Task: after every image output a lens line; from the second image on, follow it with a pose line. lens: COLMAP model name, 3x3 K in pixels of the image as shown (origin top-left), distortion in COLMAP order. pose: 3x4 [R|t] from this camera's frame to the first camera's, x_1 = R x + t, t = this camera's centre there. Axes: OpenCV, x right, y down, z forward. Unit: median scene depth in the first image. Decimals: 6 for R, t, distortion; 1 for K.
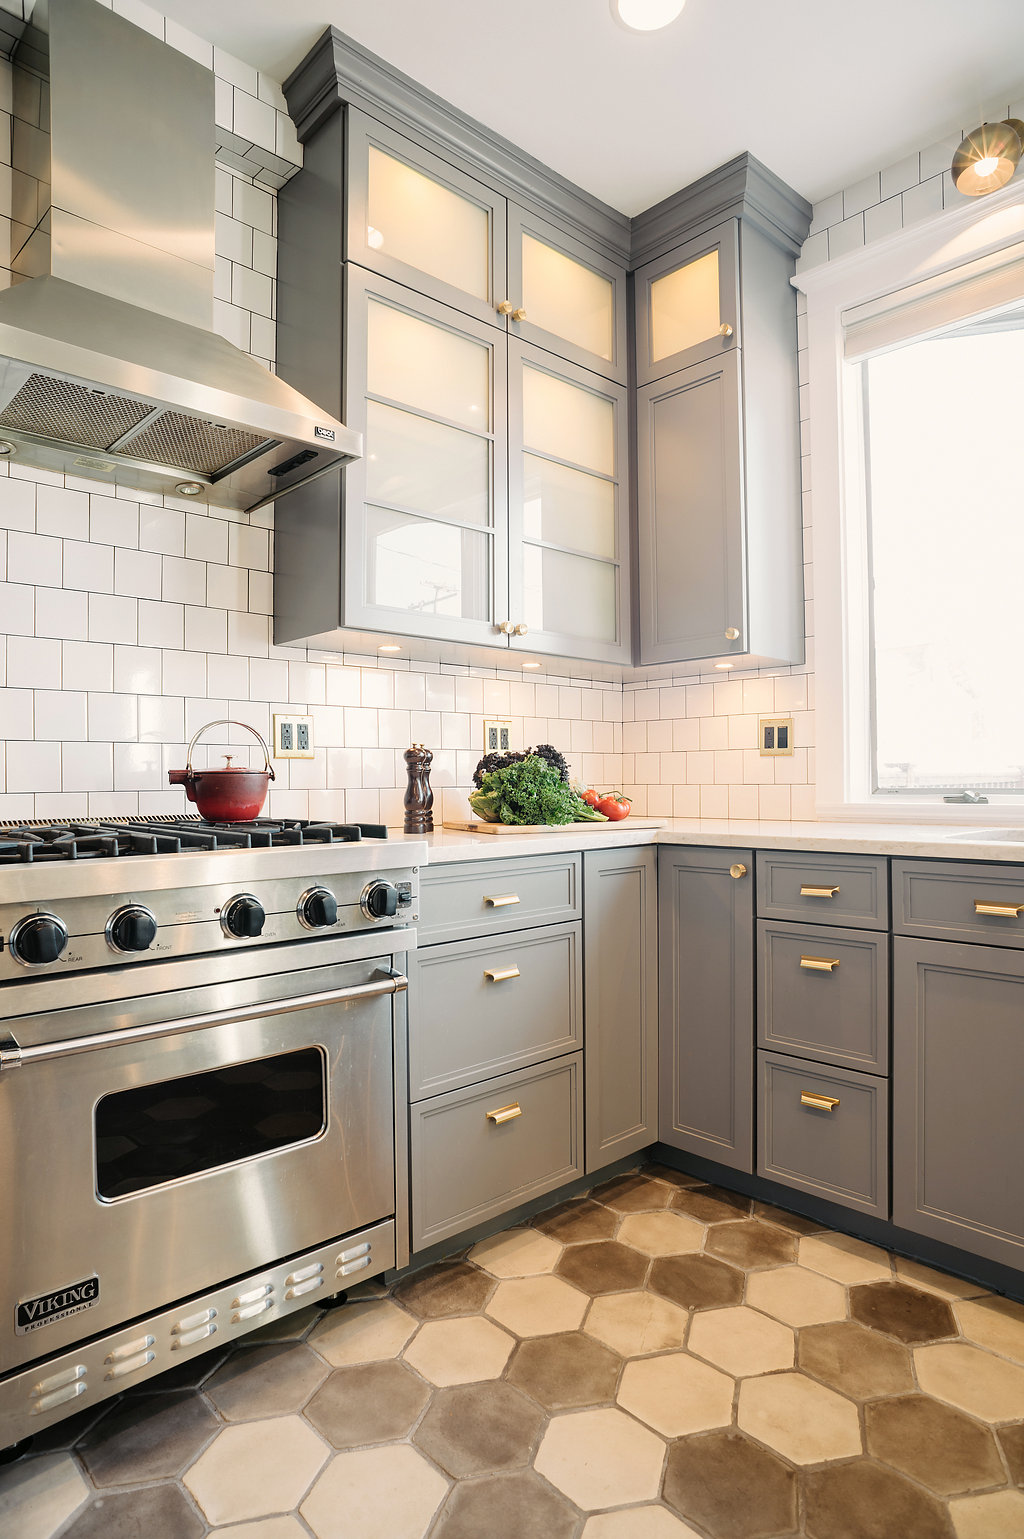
lens RADIAL K [[880.8, 0, 512.0], [0, 880.8, 769.5], [0, 0, 1]] dist [-0.084404, 0.054258]
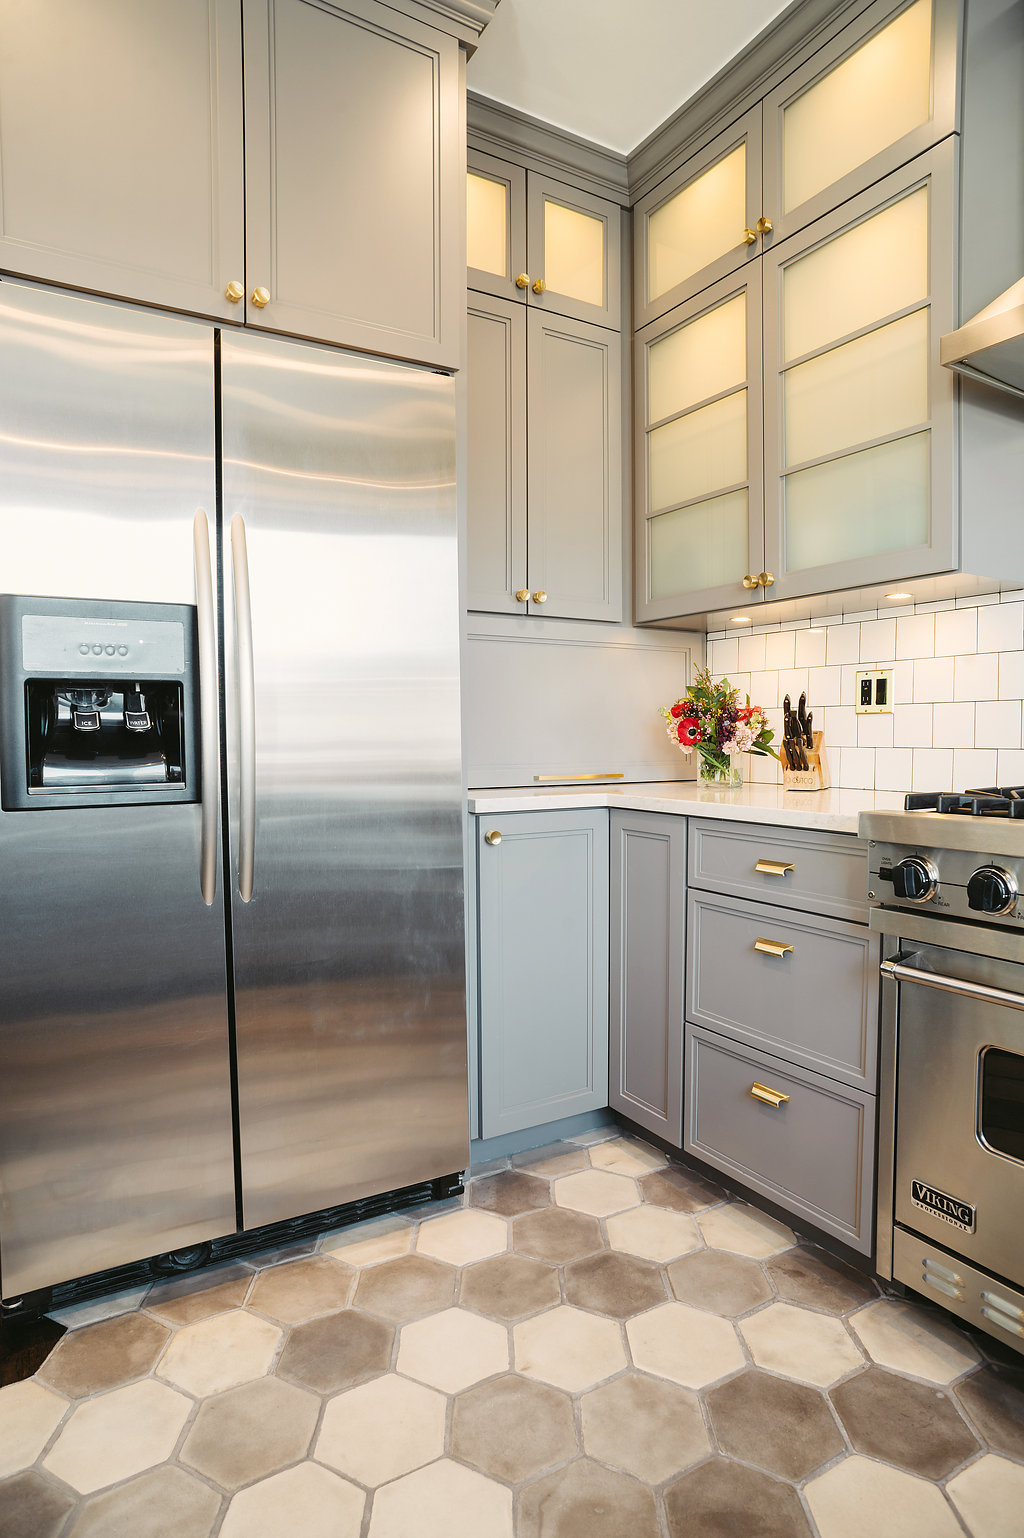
lens RADIAL K [[878.8, 0, 512.0], [0, 878.8, 769.0], [0, 0, 1]] dist [-0.083233, 0.050934]
pose [[-0.217181, 0.046462, -0.975025, 0.446840], [0.020171, 0.998867, 0.043105, -0.005931], [0.975923, -0.010306, -0.217872, 0.470179]]
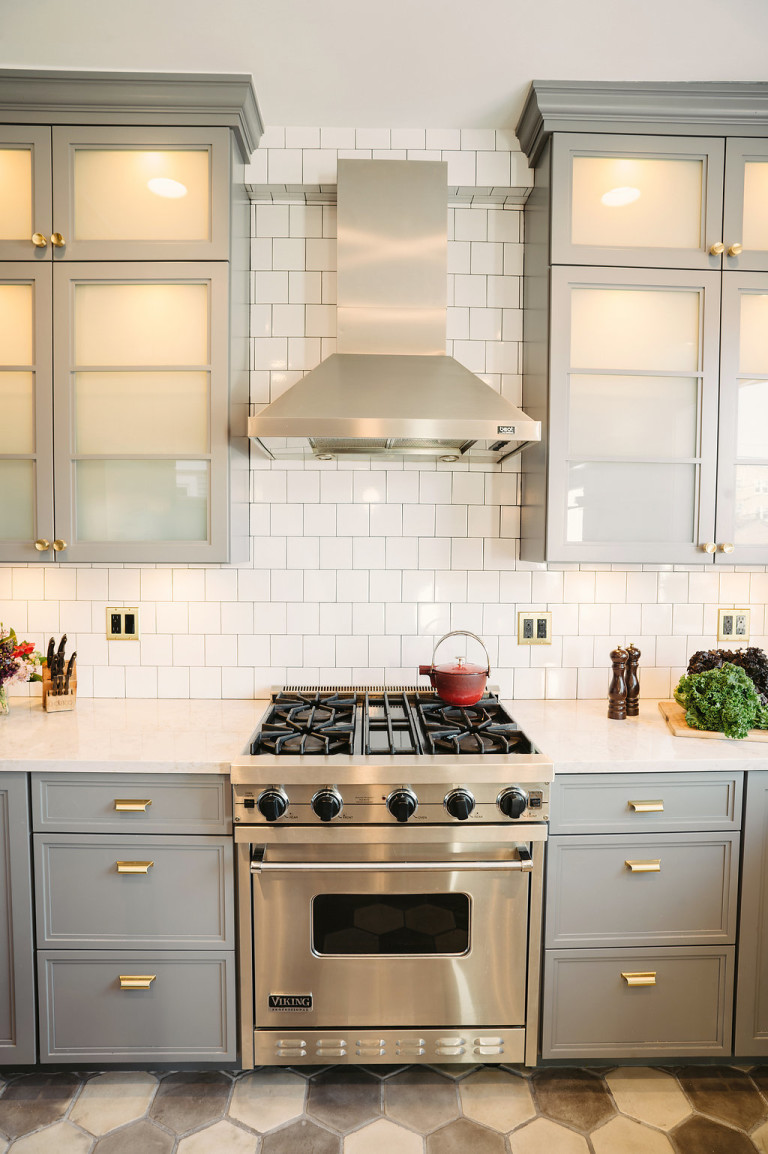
lens RADIAL K [[671.2, 0, 384.0], [0, 671.2, 577.0], [0, 0, 1]] dist [-0.081534, 0.053237]
pose [[0.745336, 0.048149, -0.664948, 0.306521], [-0.005393, 0.997791, 0.066205, -0.221093], [0.666667, -0.045759, 0.743950, 0.118594]]
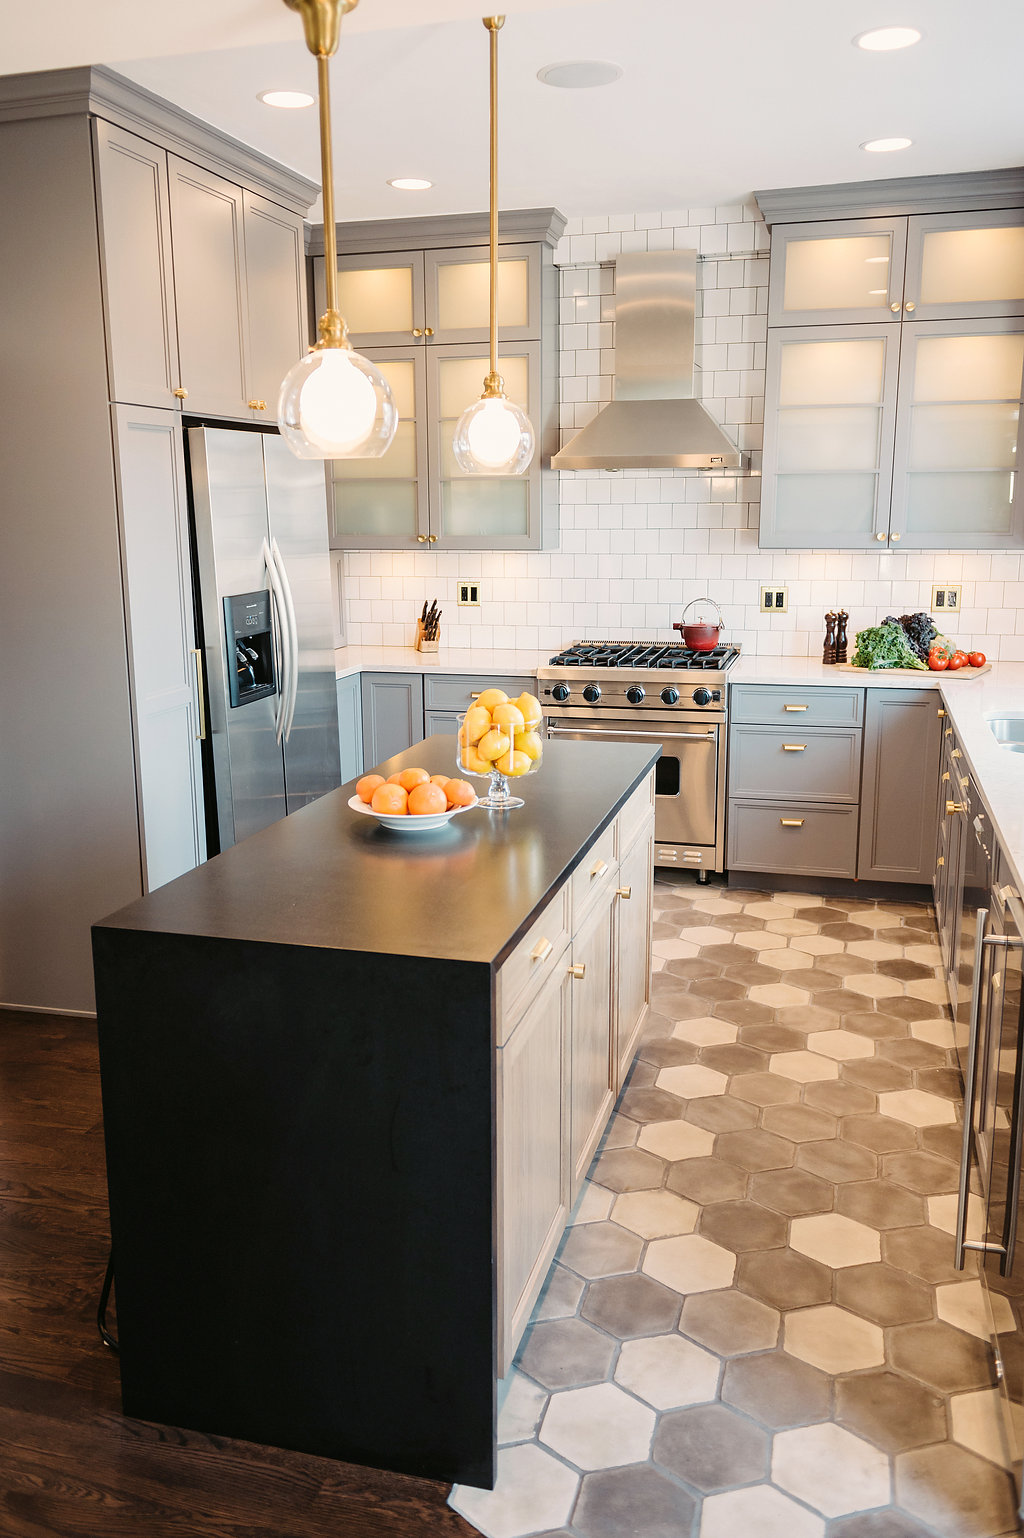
lens RADIAL K [[1241.6, 0, 491.0], [0, 1241.6, 736.3], [0, 0, 1]] dist [0.038297, -0.005477]
pose [[0.507254, 0.165424, -0.845771, 1.908566], [0.014888, 0.979576, 0.200524, -0.330389], [0.861668, -0.114308, 0.494431, -0.857084]]
